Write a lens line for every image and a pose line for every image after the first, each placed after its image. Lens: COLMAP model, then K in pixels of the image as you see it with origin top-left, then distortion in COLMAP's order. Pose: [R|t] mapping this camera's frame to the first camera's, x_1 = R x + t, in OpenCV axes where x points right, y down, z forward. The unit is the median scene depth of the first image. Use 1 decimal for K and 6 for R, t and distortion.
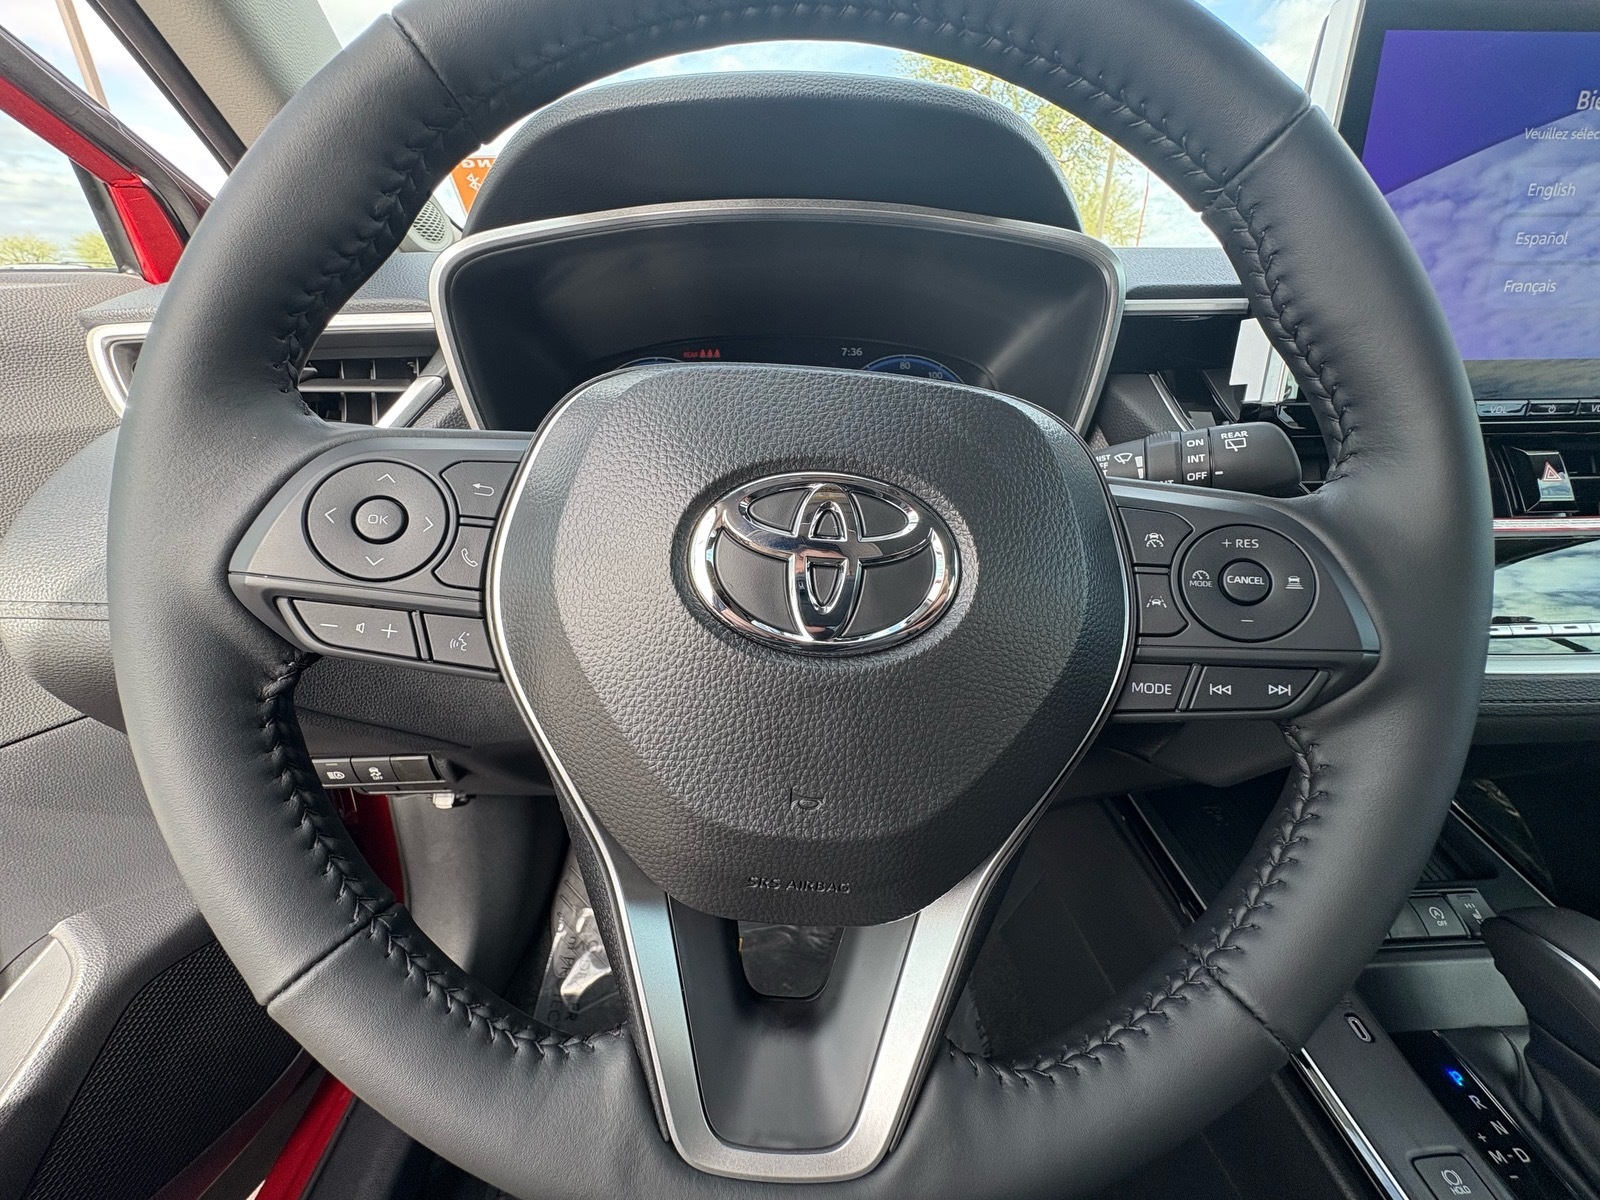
lens RADIAL K [[655.7, 0, 800.0], [0, 655.7, 600.0], [0, 0, 1]] dist [0.000661, -0.000150]
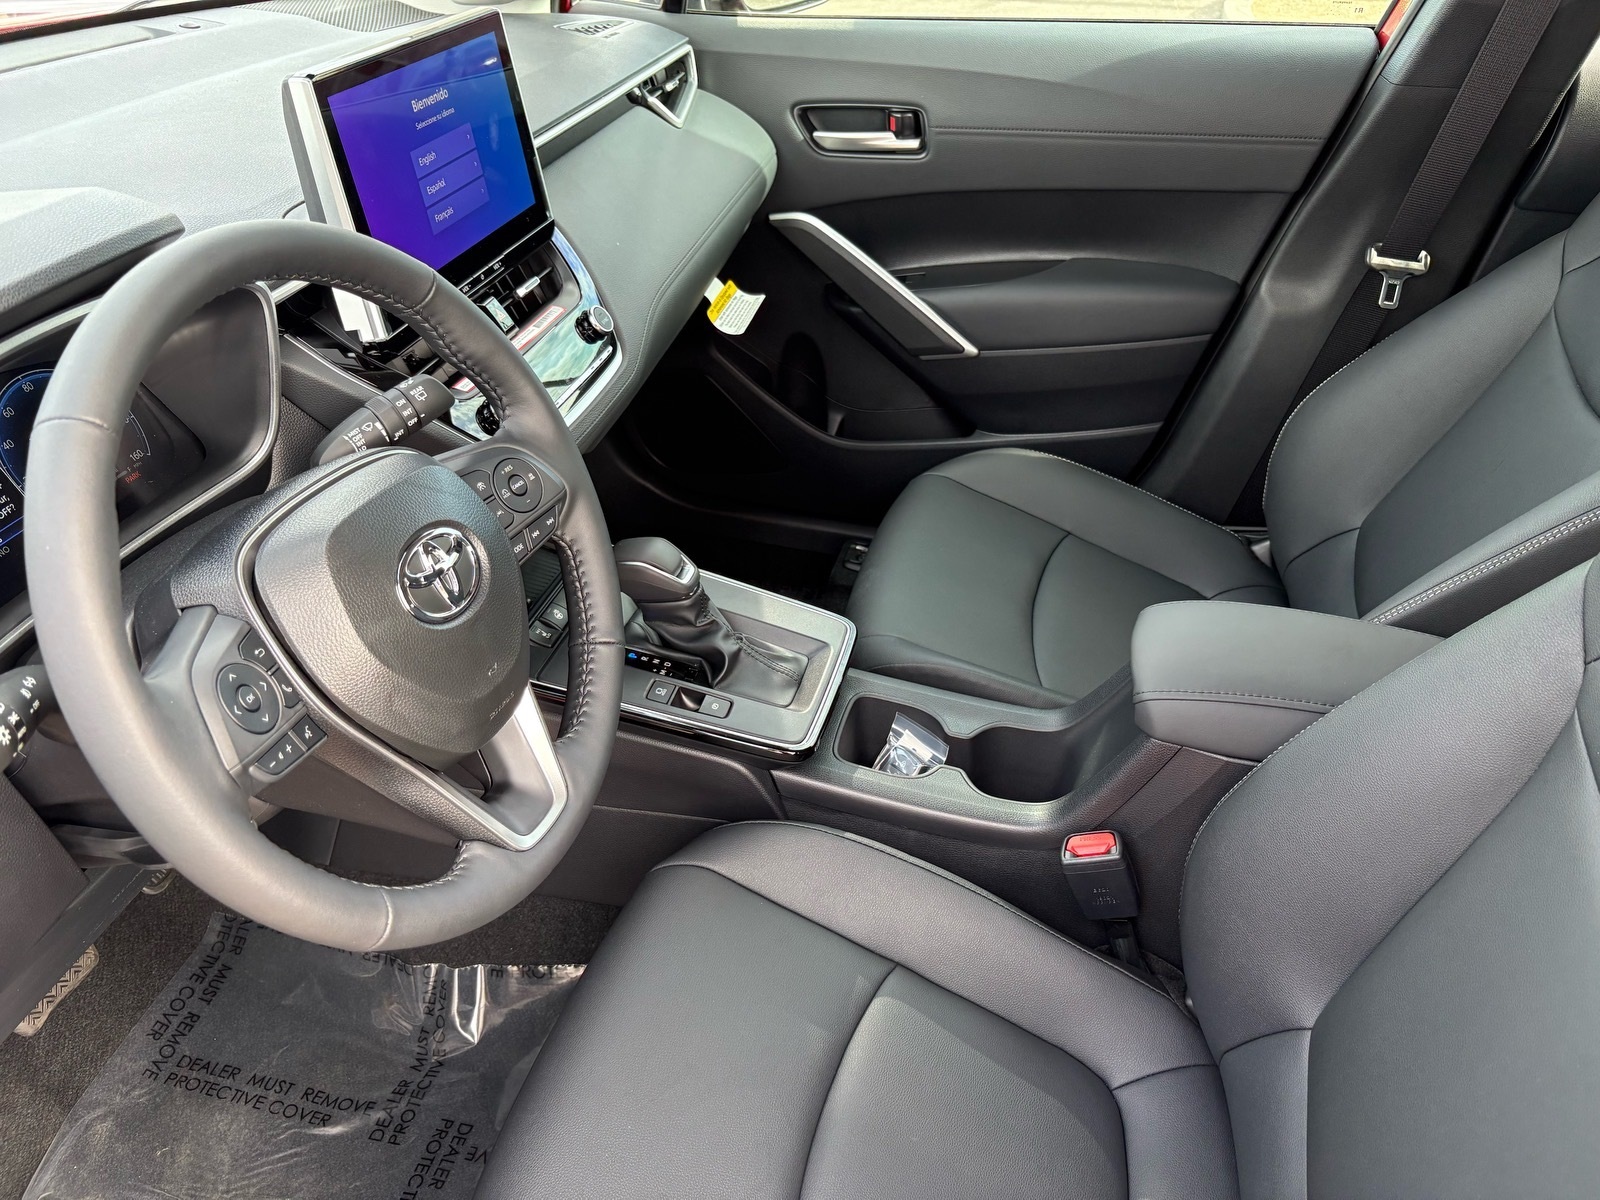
lens RADIAL K [[1236.0, 0, 818.6], [0, 1236.0, 636.5], [0, 0, 1]] dist [0.003065, -0.005838]
pose [[0.301556, -0.556362, 0.774290, -1.613120], [0.352651, 0.819588, 0.451567, -0.731680], [-0.885834, 0.136881, 0.443353, -1.058572]]
